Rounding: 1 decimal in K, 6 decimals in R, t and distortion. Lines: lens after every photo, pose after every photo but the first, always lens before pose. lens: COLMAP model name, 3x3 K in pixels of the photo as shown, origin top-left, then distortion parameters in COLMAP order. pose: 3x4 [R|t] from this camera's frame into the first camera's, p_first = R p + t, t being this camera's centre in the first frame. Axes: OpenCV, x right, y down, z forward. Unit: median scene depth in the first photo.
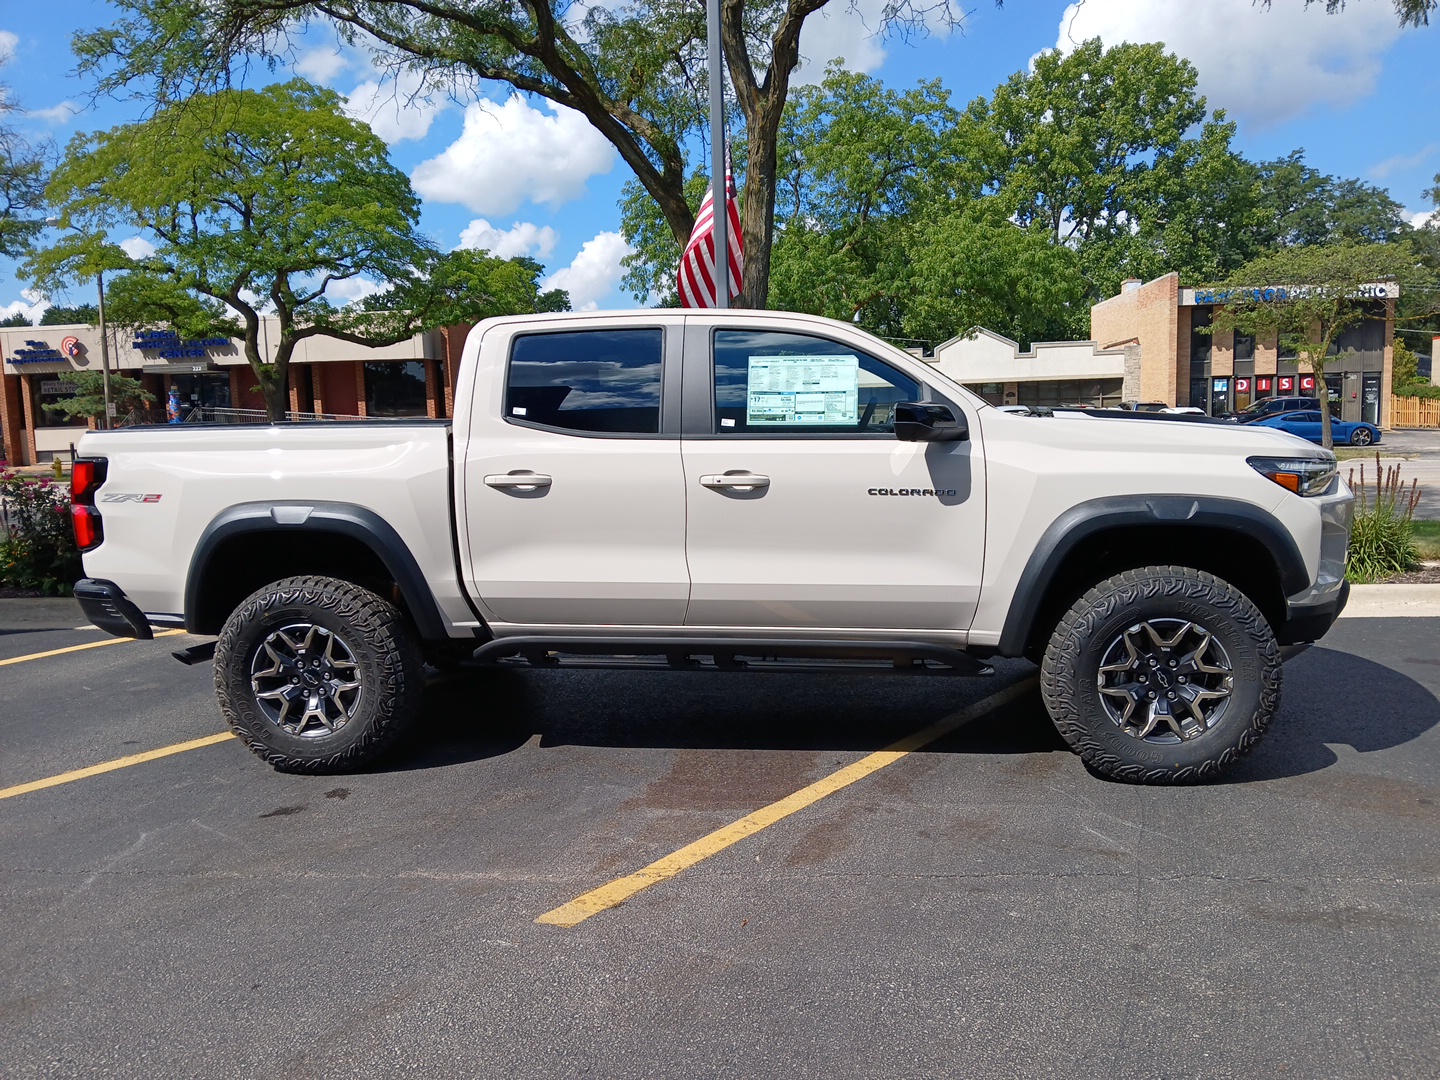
lens RADIAL K [[1133.5, 0, 723.5], [0, 1133.5, 565.8], [0, 0, 1]] dist [0.042422, -0.089552]
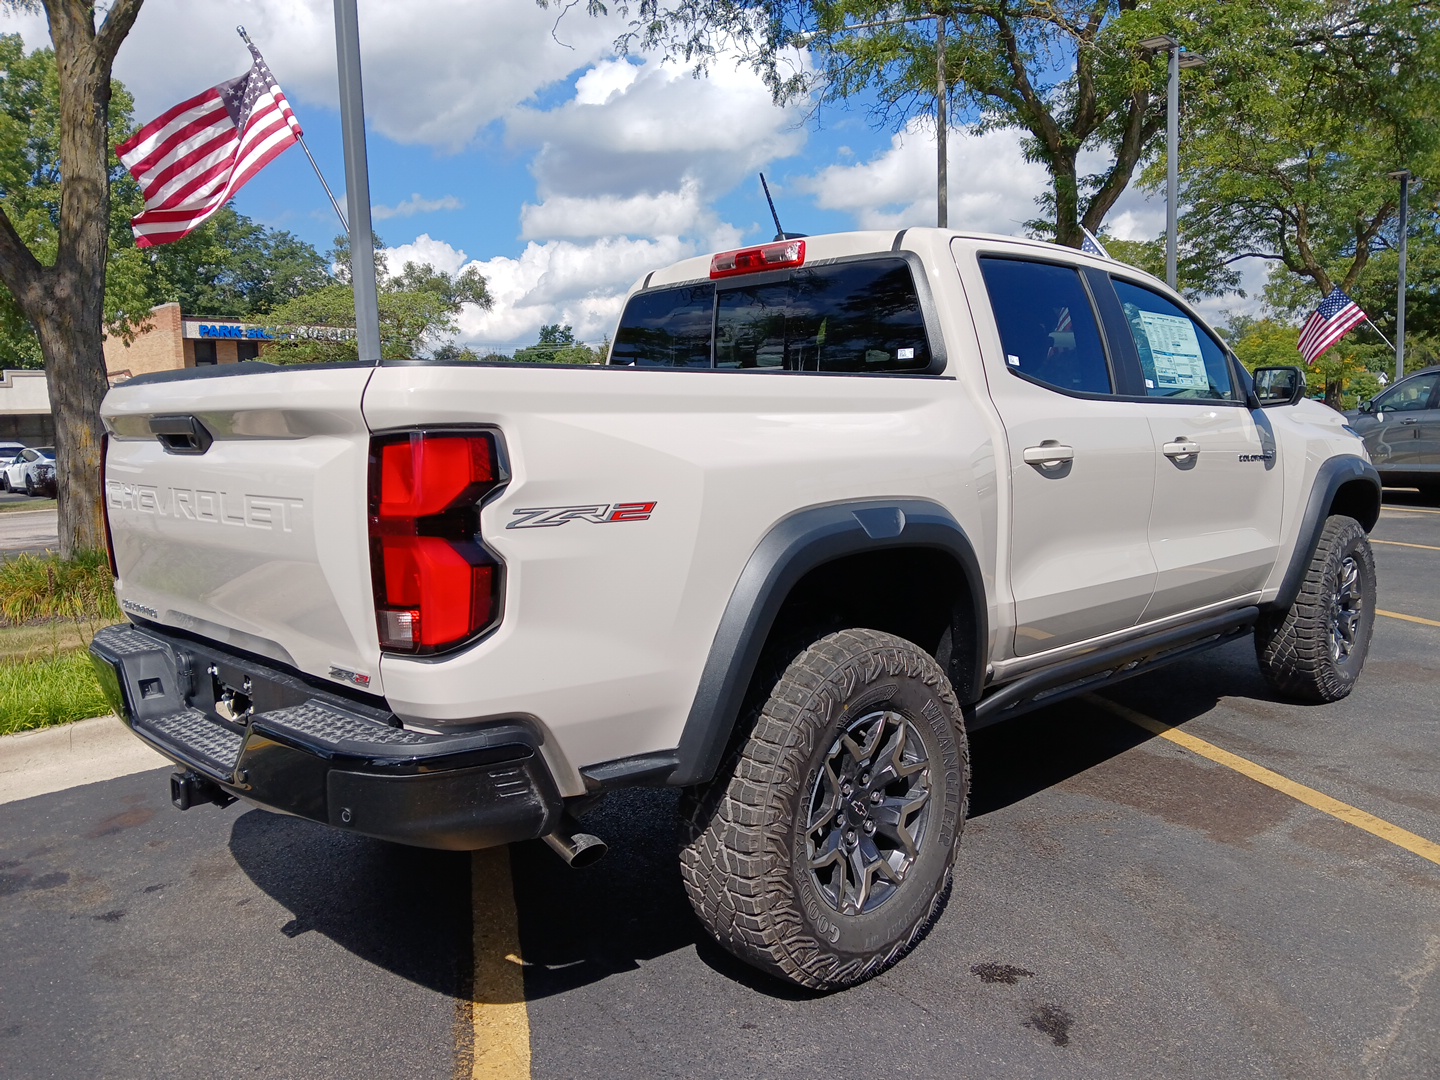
lens RADIAL K [[1133.5, 0, 723.5], [0, 1133.5, 565.8], [0, 0, 1]] dist [0.042422, -0.089552]
pose [[0.604784, -0.089281, 0.791369, -0.844548], [0.120157, 0.992550, 0.020151, -0.042444], [-0.787273, 0.082901, 0.611006, 0.694316]]
